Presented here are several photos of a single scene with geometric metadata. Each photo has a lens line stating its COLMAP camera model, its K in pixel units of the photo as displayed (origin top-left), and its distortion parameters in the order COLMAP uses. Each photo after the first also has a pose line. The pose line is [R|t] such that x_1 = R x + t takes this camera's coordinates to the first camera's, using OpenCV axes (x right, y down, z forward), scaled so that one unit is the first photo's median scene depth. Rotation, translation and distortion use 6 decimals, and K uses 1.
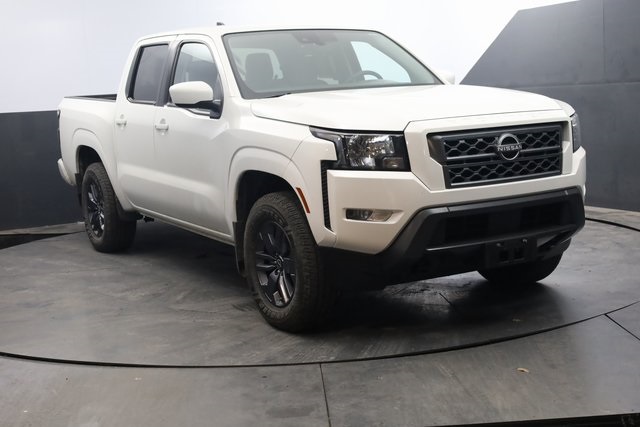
lens RADIAL K [[942.5, 0, 320.0], [0, 942.5, 213.5], [0, 0, 1]] dist [0.005031, -0.004015]
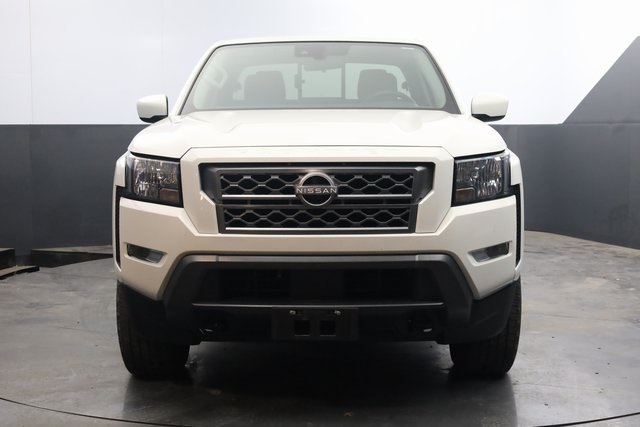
lens RADIAL K [[942.5, 0, 320.0], [0, 942.5, 213.5], [0, 0, 1]] dist [0.005031, -0.004015]
pose [[0.858998, 0.098886, -0.502339, 0.603934], [-0.109218, 0.993978, 0.008903, -0.058673], [0.500194, 0.047217, 0.864625, 0.334286]]
